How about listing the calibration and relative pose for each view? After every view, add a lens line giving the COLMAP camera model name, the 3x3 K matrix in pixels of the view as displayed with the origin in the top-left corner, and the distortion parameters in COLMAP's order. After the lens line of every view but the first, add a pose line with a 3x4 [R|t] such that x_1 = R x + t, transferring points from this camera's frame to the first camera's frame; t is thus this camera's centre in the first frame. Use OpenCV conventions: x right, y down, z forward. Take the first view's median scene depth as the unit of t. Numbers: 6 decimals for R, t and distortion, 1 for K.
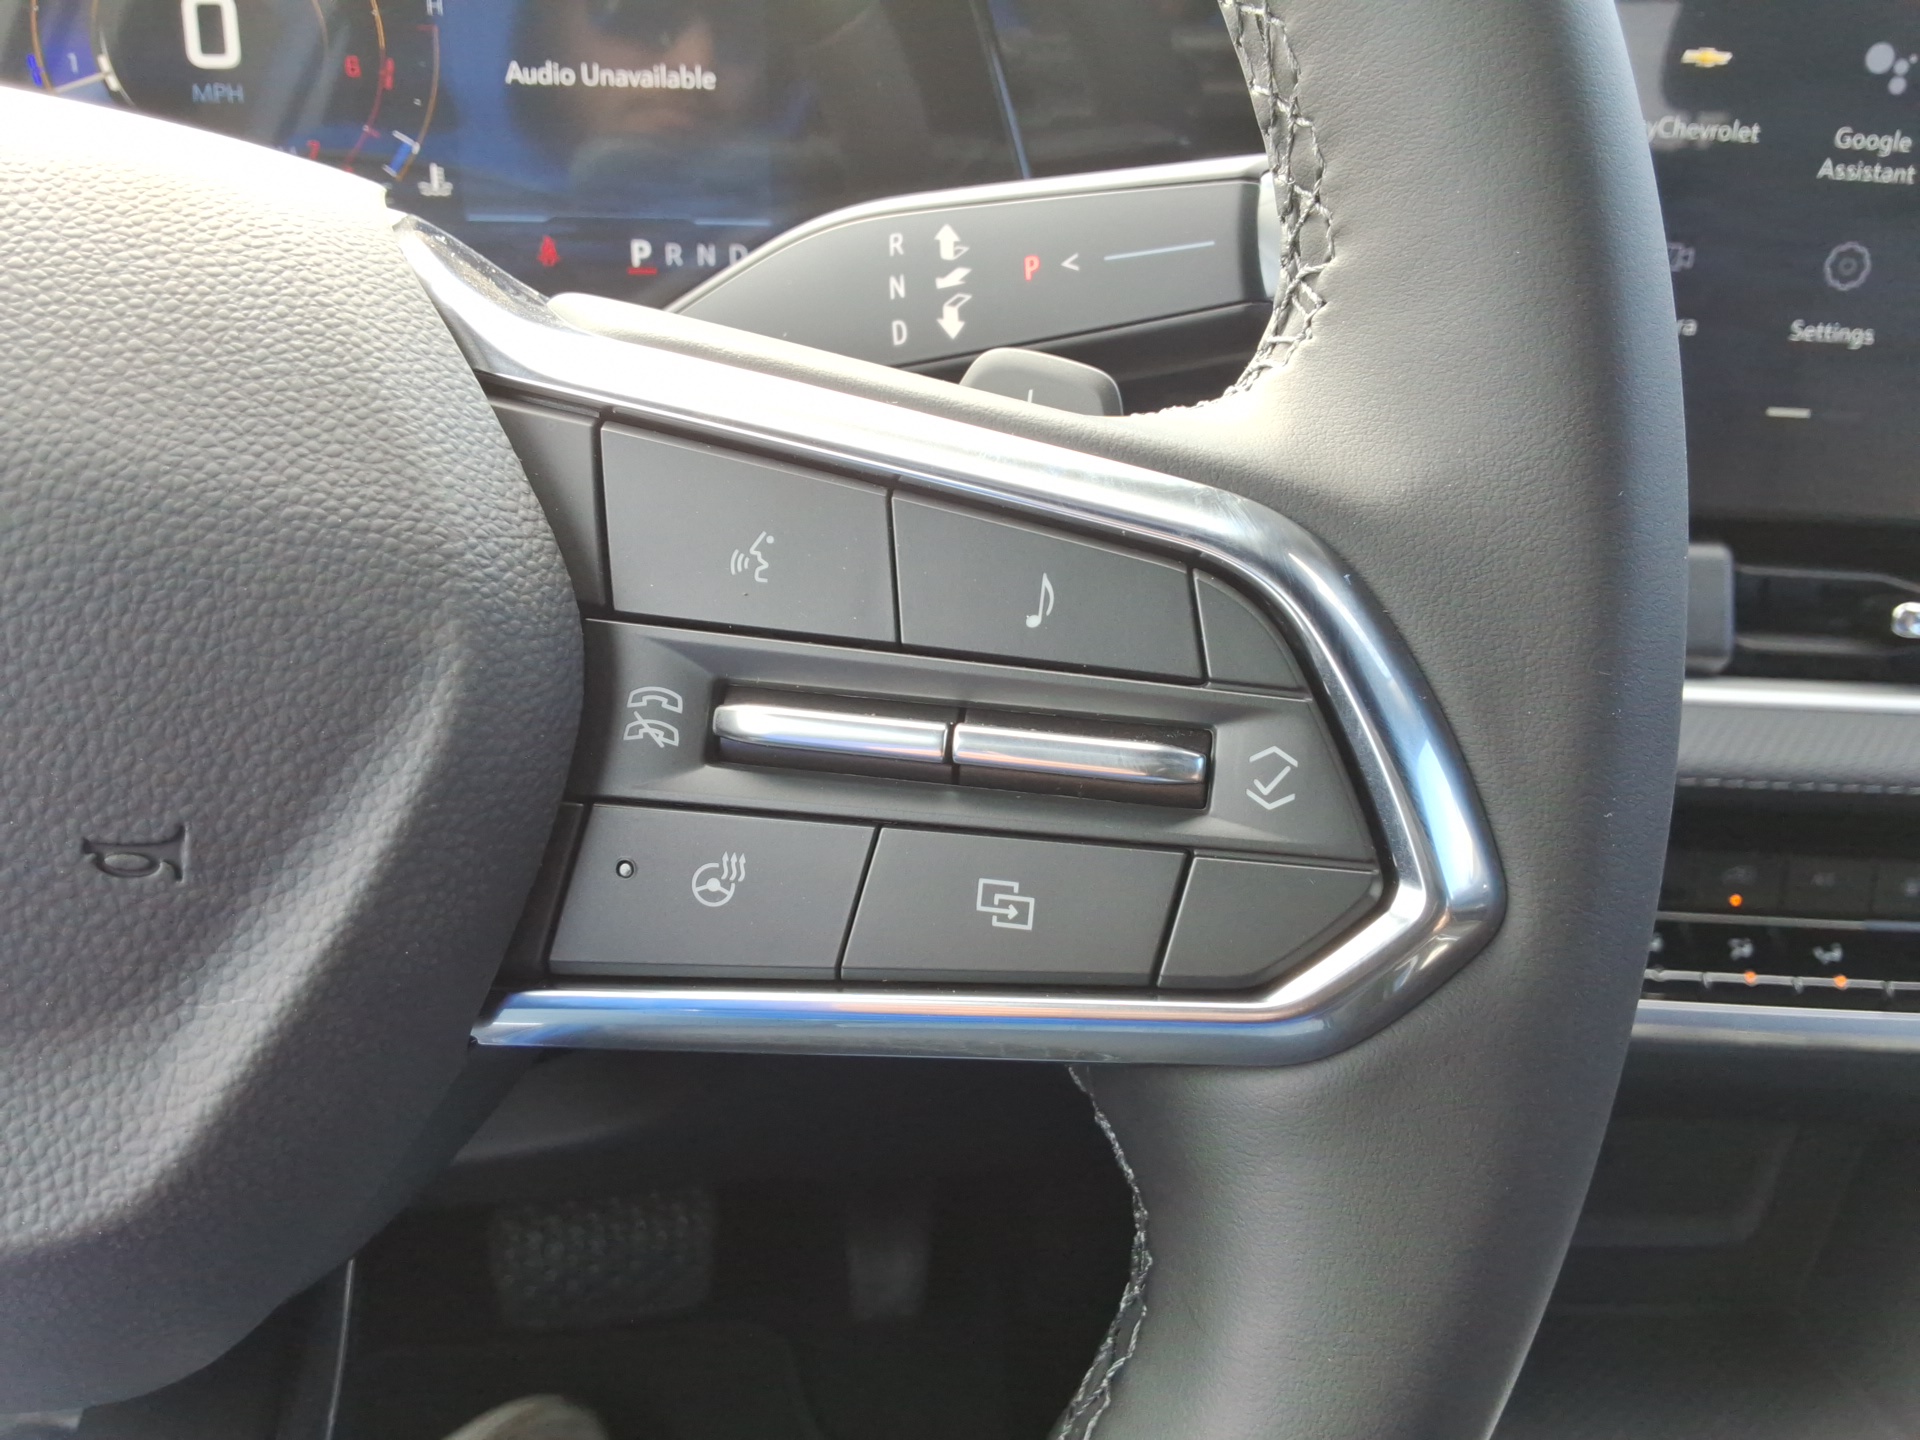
lens RADIAL K [[1535.7, 0, 979.3], [0, 1535.7, 713.1], [0, 0, 1]] dist [0.107221, -0.155282]
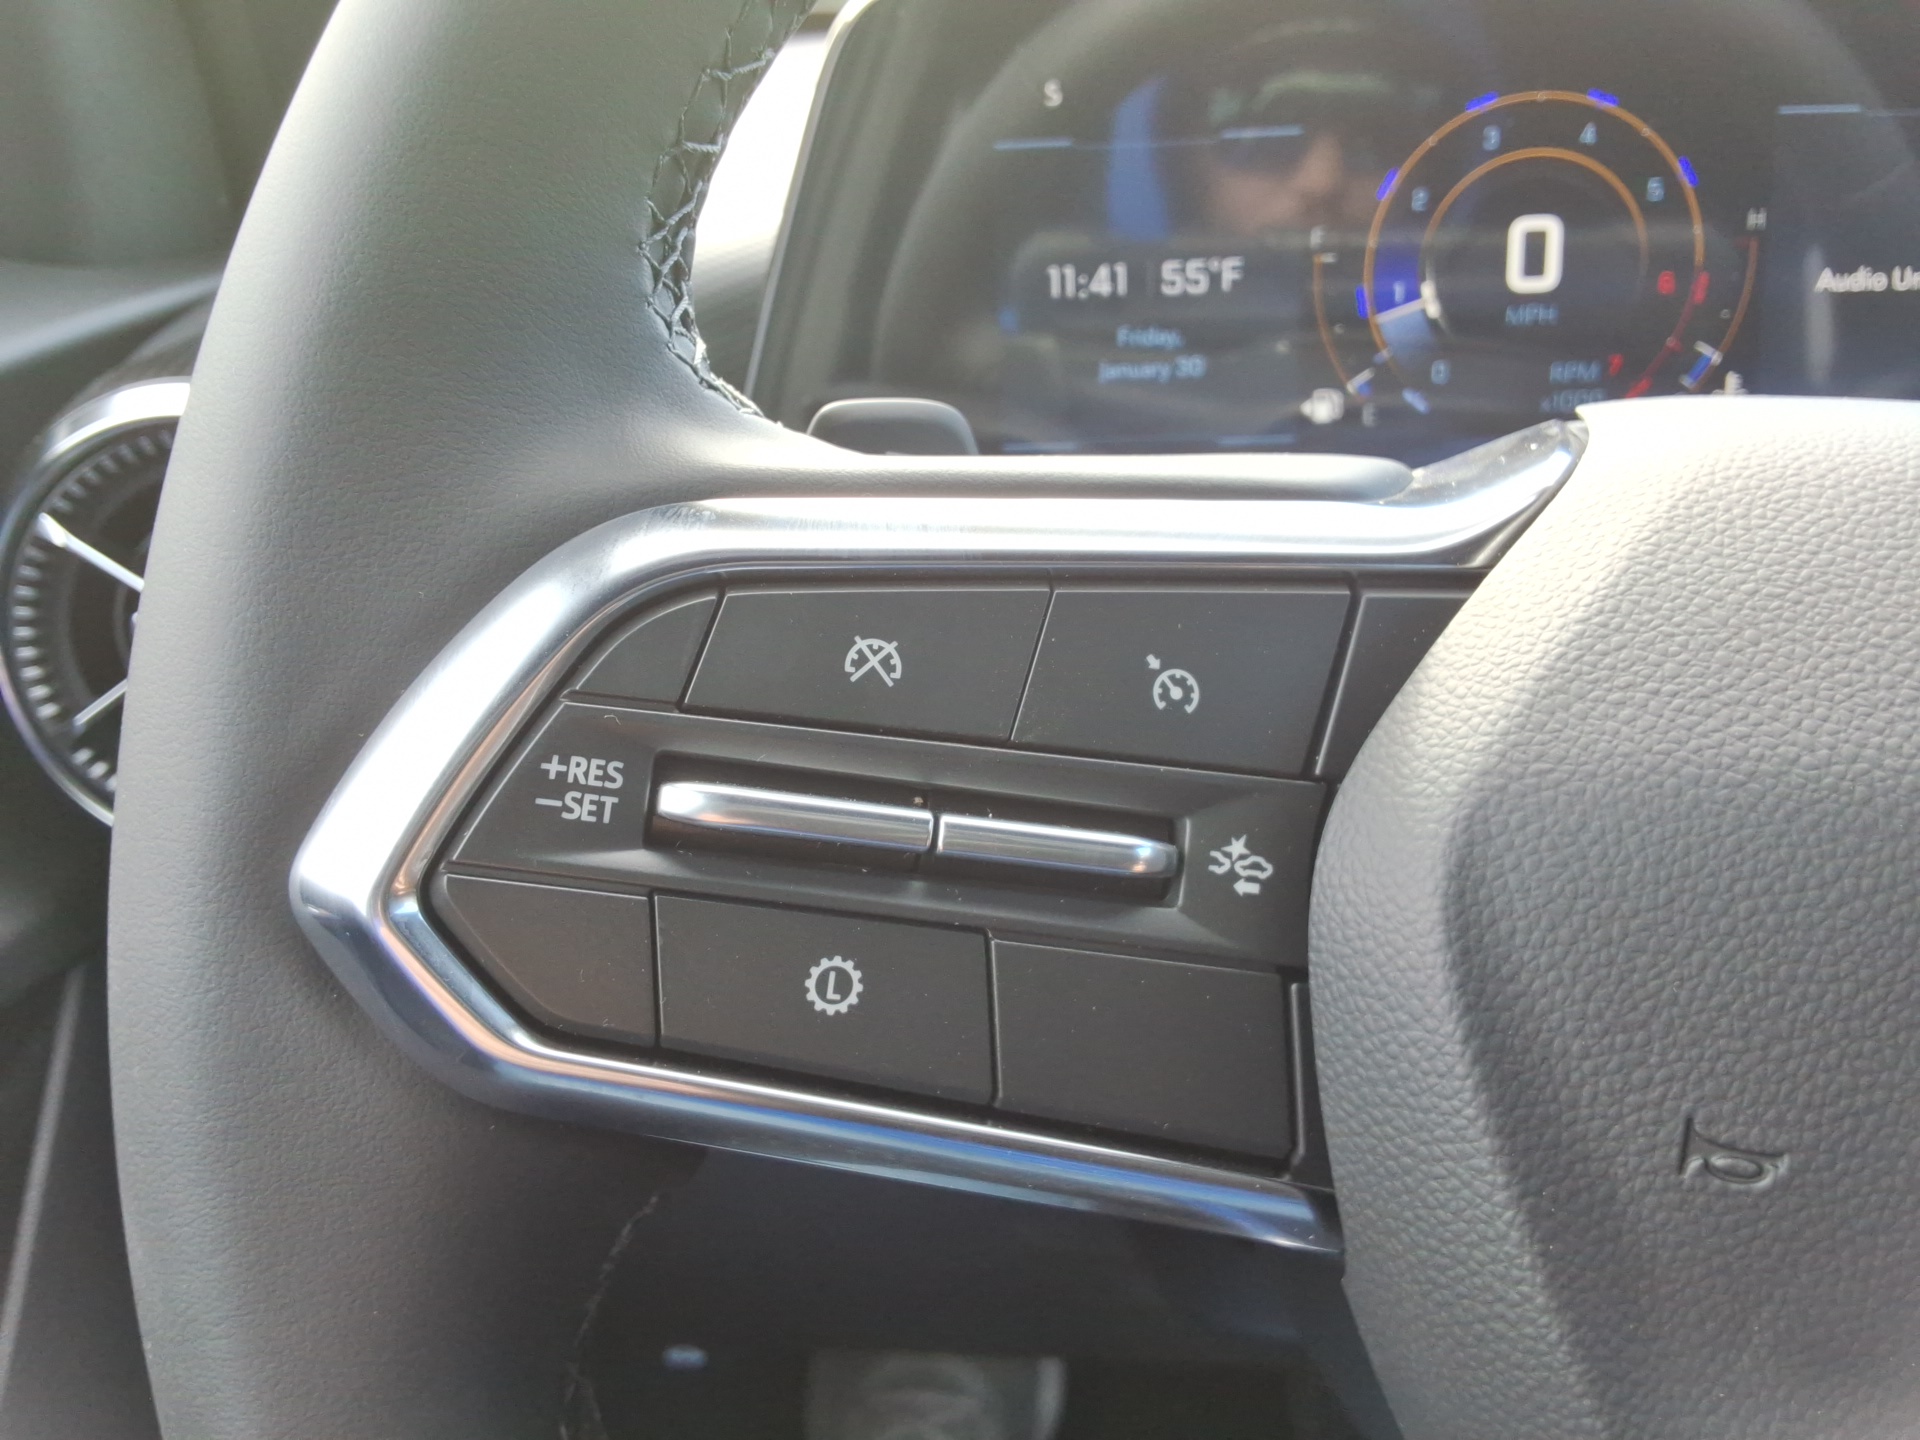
lens RADIAL K [[1531.1, 0, 969.8], [0, 1531.1, 707.9], [0, 0, 1]] dist [0.116796, -0.181787]
pose [[0.965510, 0.020154, -0.259585, -0.776475], [-0.033936, 0.998236, -0.048720, -0.100136], [0.258145, 0.055849, 0.964491, -0.097632]]
